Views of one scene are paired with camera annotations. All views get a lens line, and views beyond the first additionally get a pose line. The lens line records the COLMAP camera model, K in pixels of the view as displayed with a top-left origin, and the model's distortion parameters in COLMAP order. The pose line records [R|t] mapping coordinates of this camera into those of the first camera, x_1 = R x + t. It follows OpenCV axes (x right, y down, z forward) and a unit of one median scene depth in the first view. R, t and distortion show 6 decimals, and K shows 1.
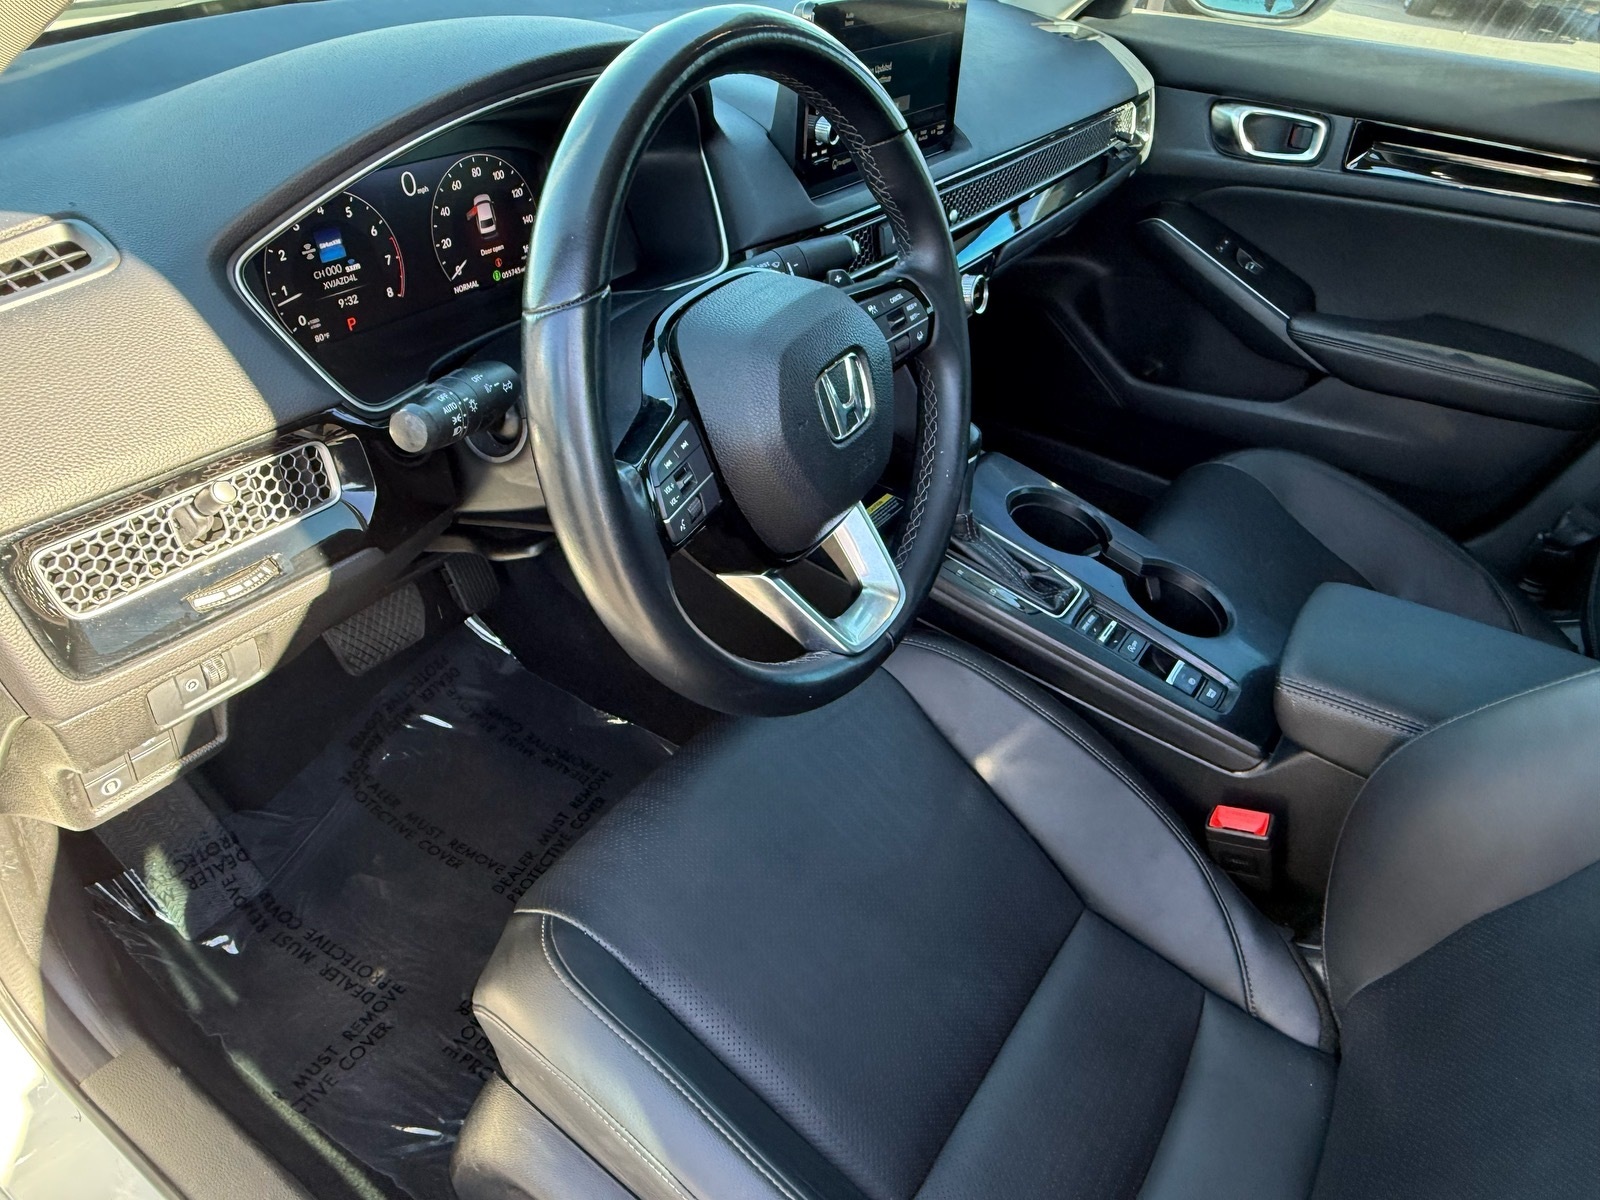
lens RADIAL K [[1092.0, 0, 764.5], [0, 1092.0, 613.9], [0, 0, 1]] dist [-0.001262, 0.000828]
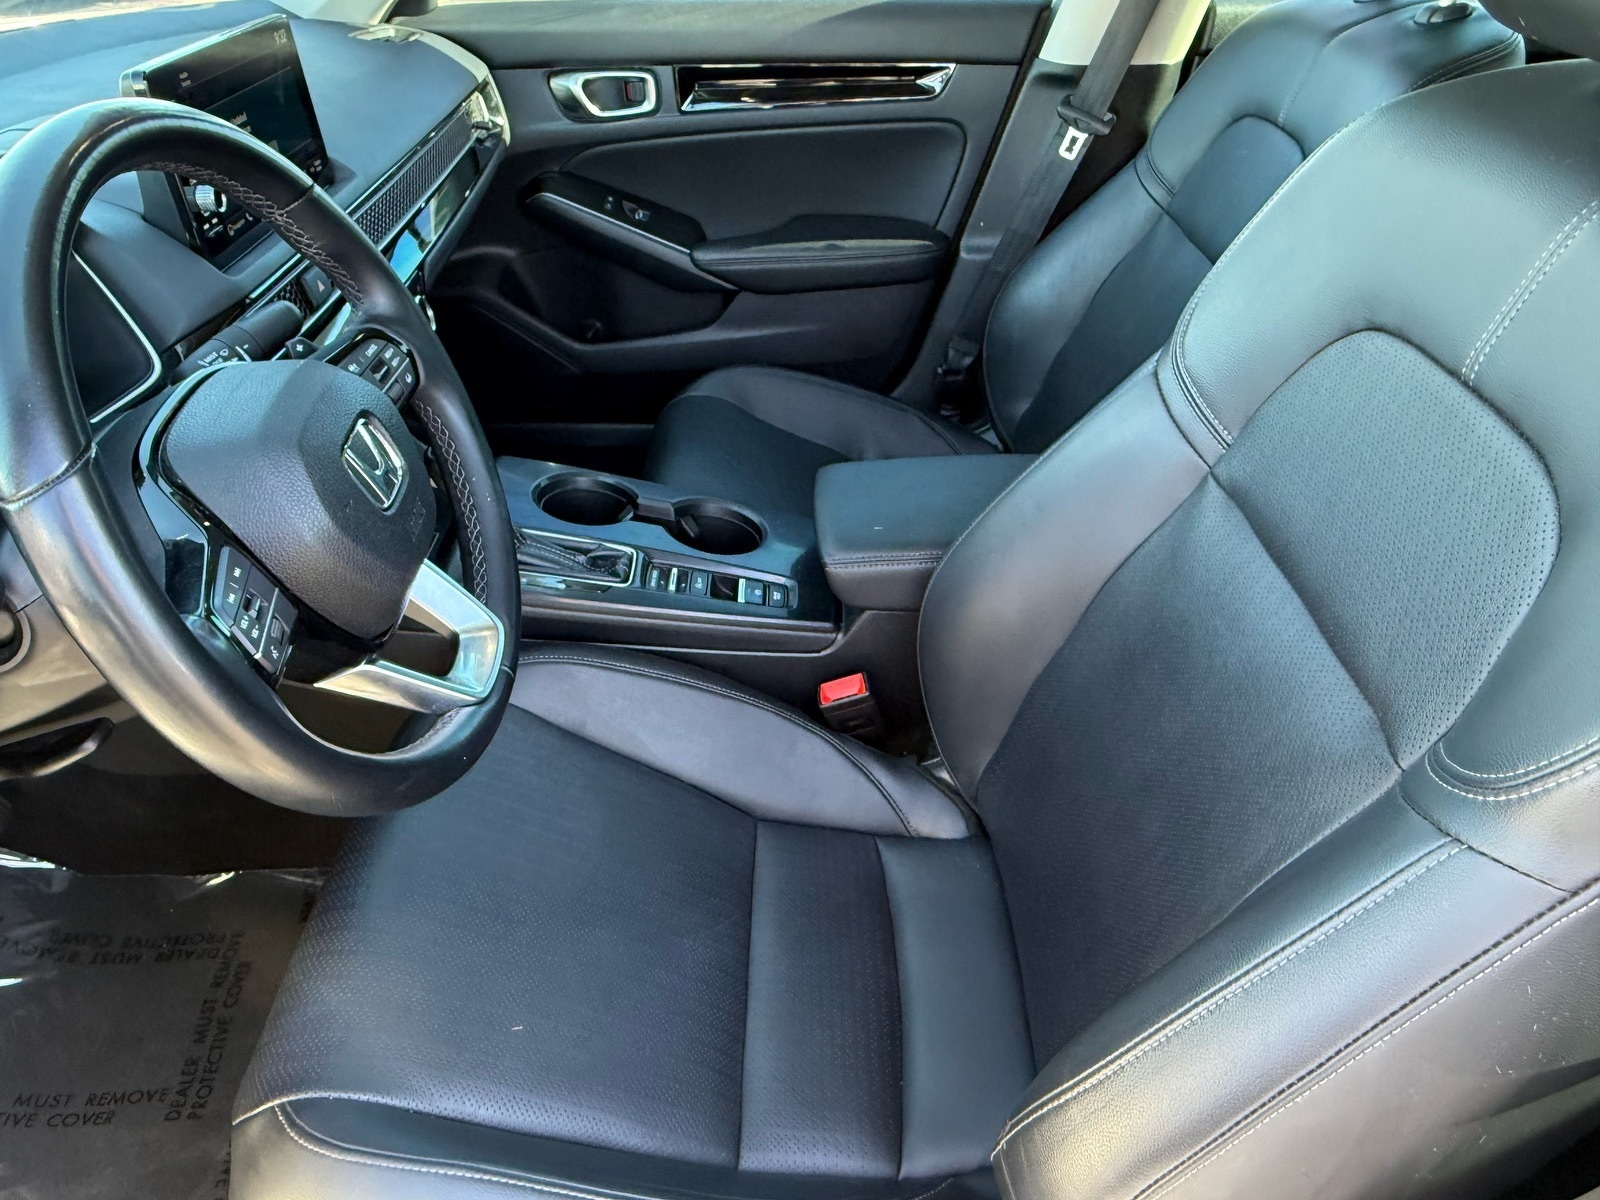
lens RADIAL K [[1091.4, 0, 767.3], [0, 1091.4, 609.7], [0, 0, 1]] dist [0.000928, 0.001570]
pose [[0.832186, -0.388245, 0.395894, -0.047984], [0.382905, 0.918772, 0.096139, -0.026132], [-0.401062, 0.071584, 0.913250, -0.015019]]
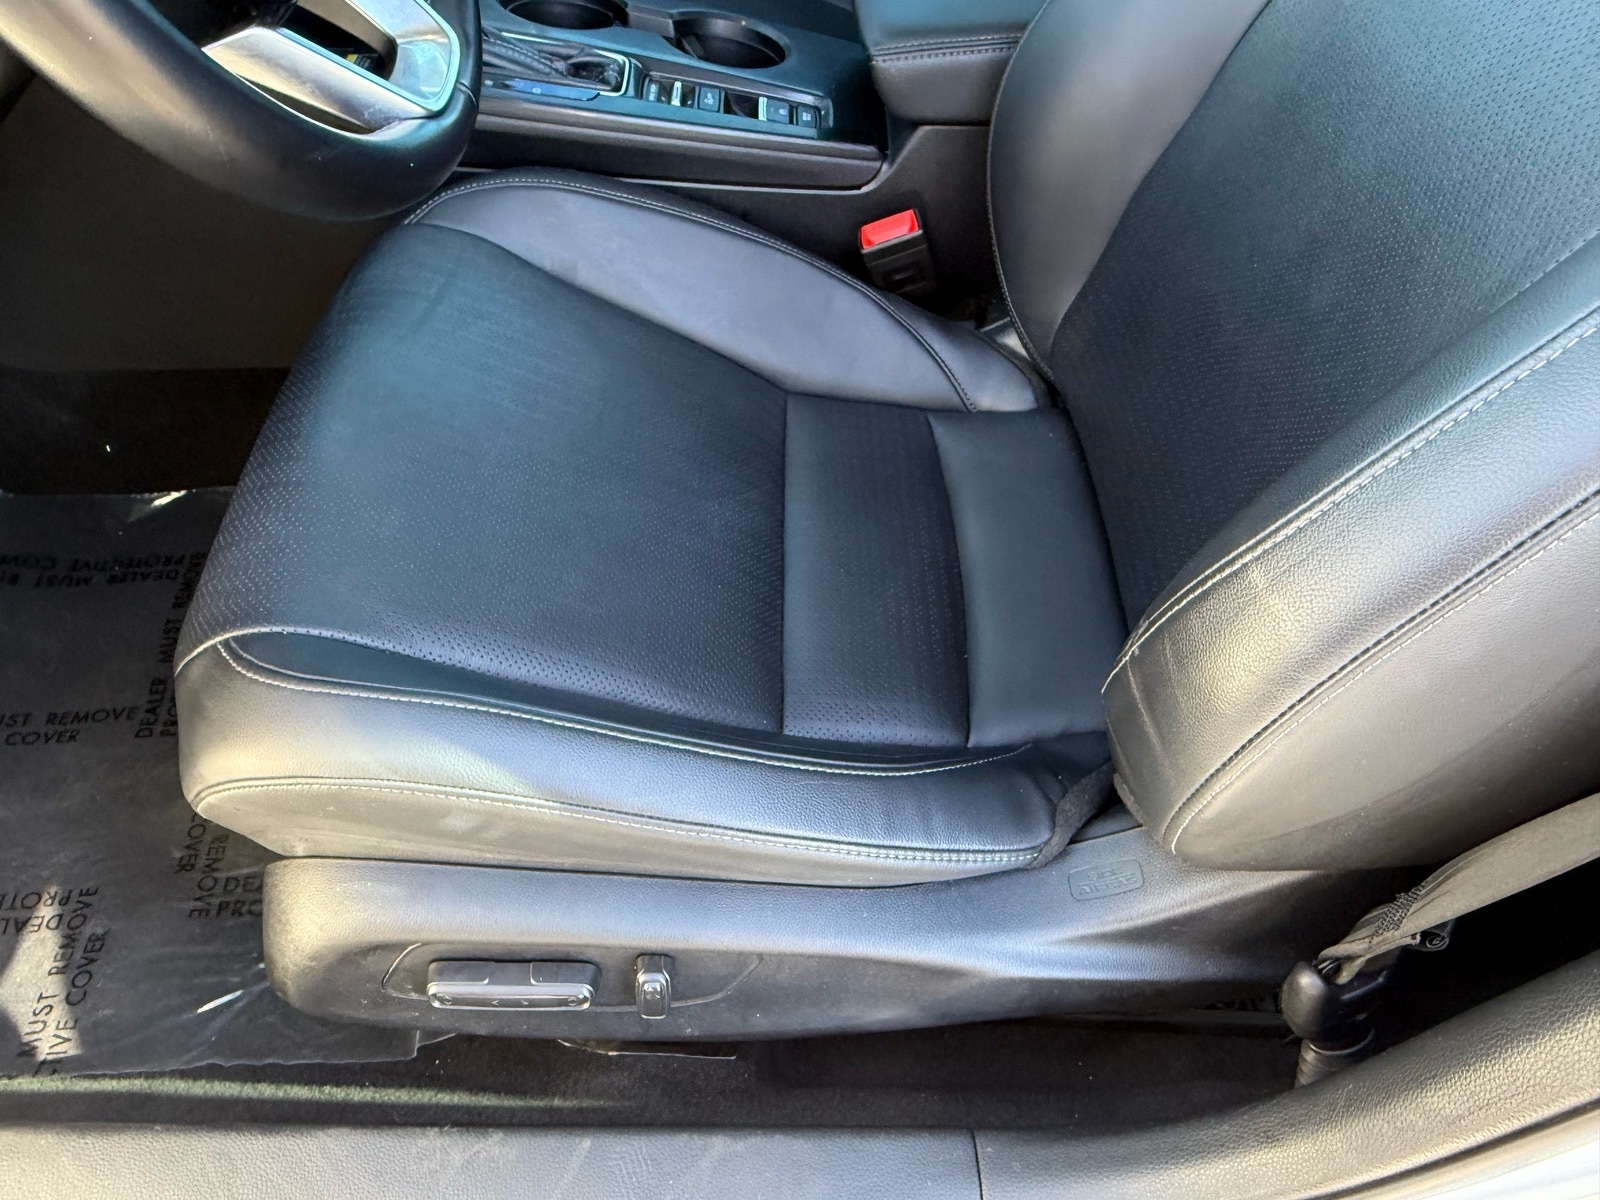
lens RADIAL K [[1092.0, 0, 764.5], [0, 1092.0, 613.9], [0, 0, 1]] dist [-0.001262, 0.000828]
pose [[0.824682, -0.482443, 0.295207, -0.083350], [0.394463, 0.864649, 0.311096, 0.138451], [-0.405337, -0.140107, 0.903367, 0.153612]]
